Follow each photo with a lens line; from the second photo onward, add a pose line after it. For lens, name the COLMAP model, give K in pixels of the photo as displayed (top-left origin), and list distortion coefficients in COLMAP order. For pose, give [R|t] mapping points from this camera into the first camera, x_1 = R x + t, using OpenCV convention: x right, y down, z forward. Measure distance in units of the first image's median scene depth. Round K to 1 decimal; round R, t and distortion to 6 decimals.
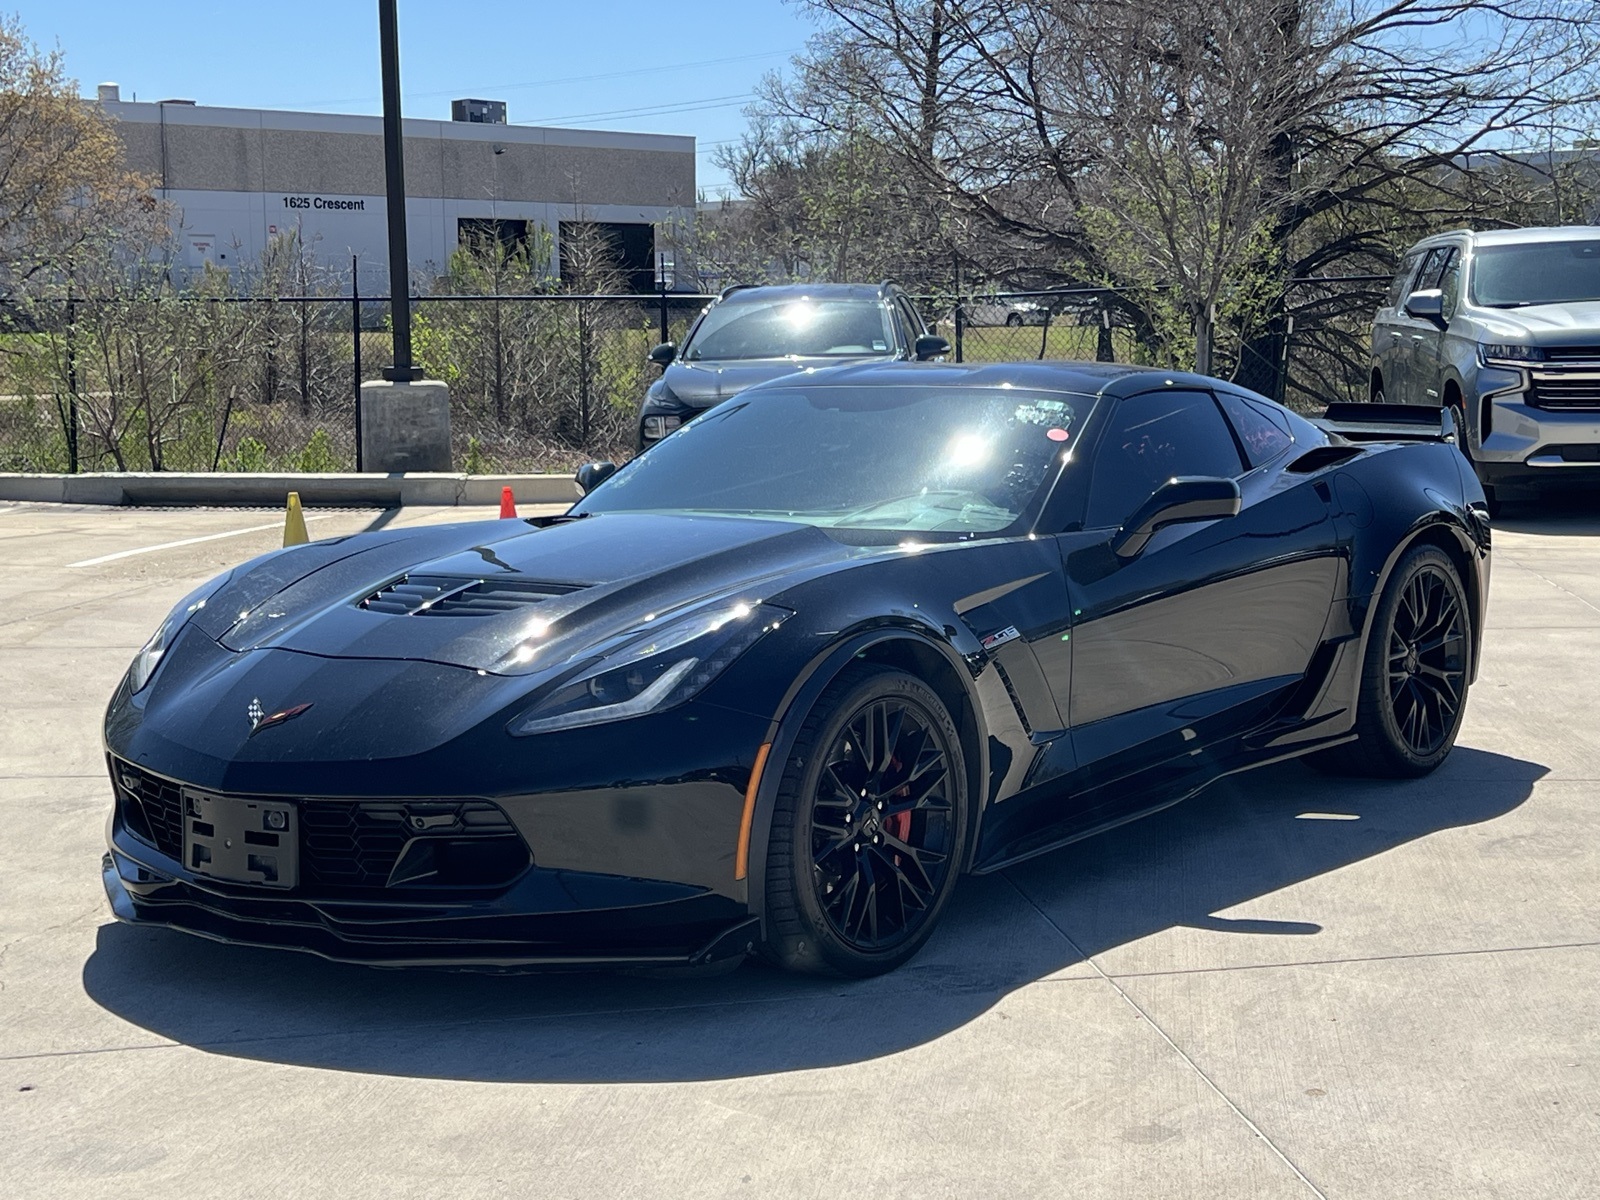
lens RADIAL K [[2441.3, 0, 801.5], [0, 2441.3, 616.1], [0, 0, 1]] dist [0.204843, -0.710240]
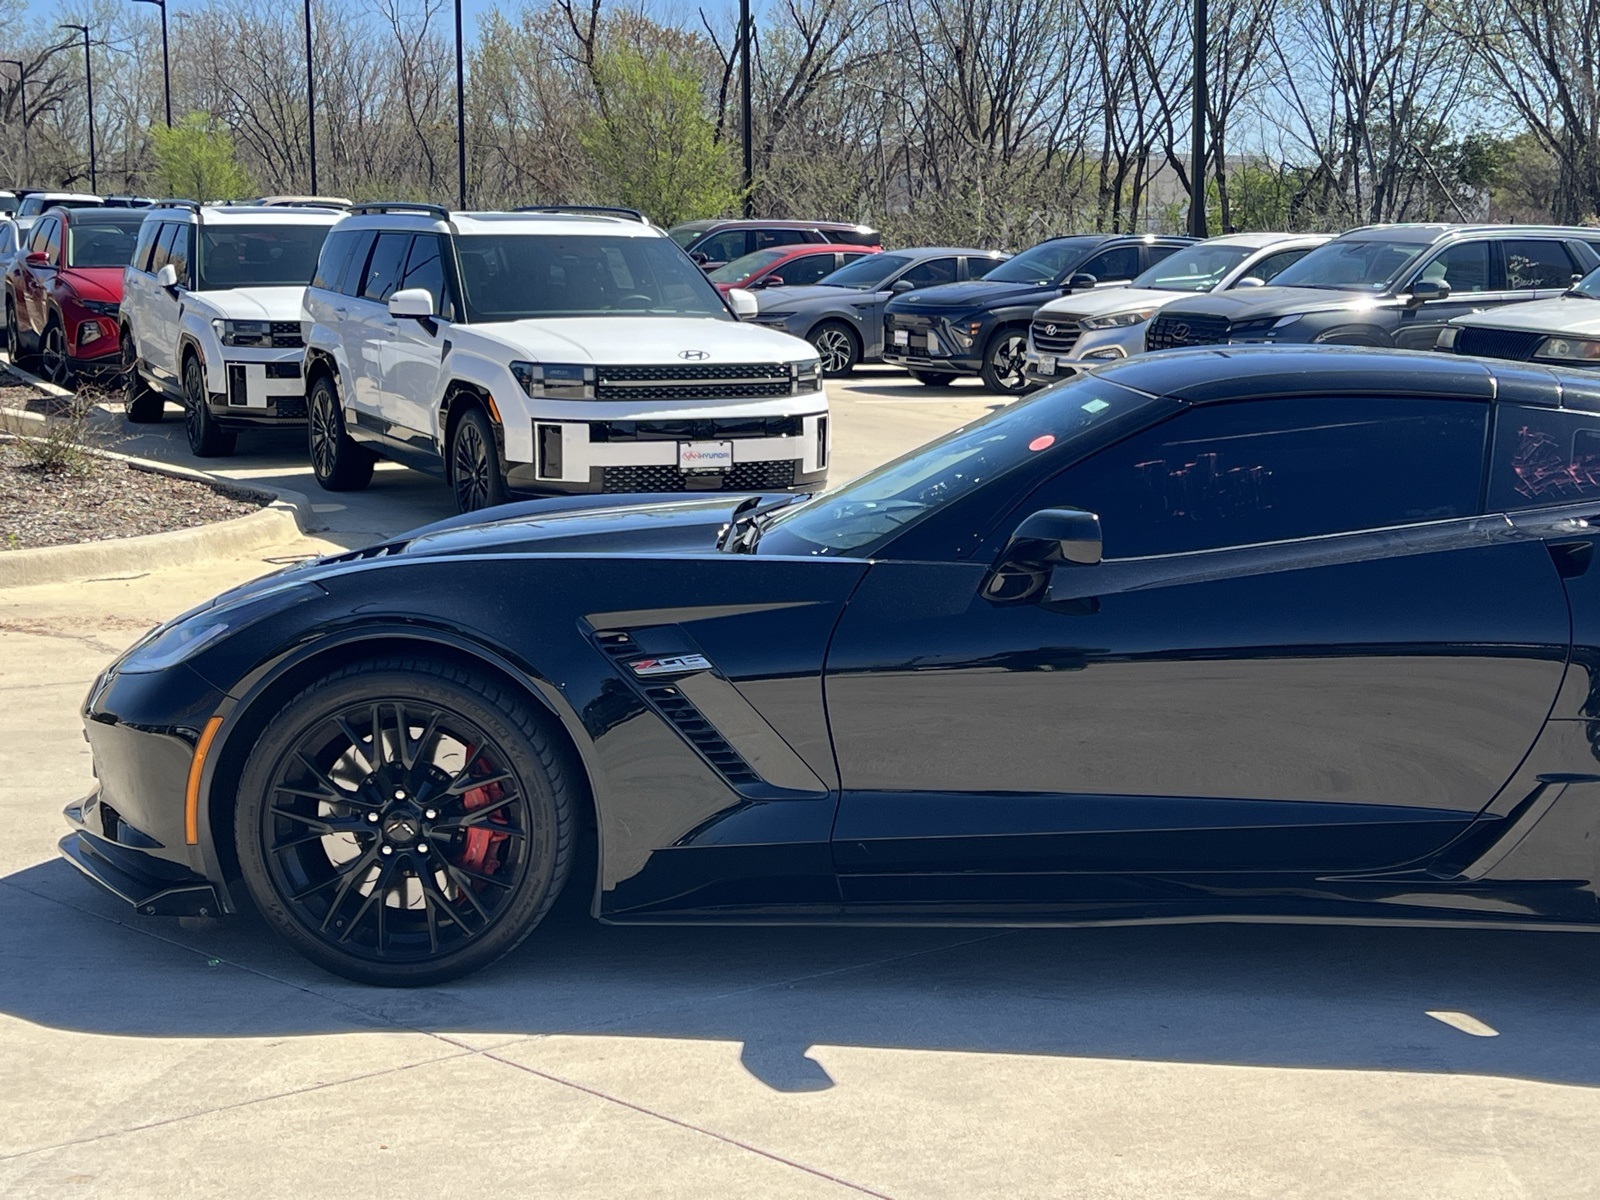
lens RADIAL K [[2441.3, 0, 801.5], [0, 2441.3, 616.1], [0, 0, 1]] dist [0.204843, -0.710240]
pose [[0.538808, 0.127125, -0.832781, 0.838069], [-0.107419, 0.990847, 0.081753, -0.085500], [0.835552, 0.045407, 0.547532, 0.567718]]
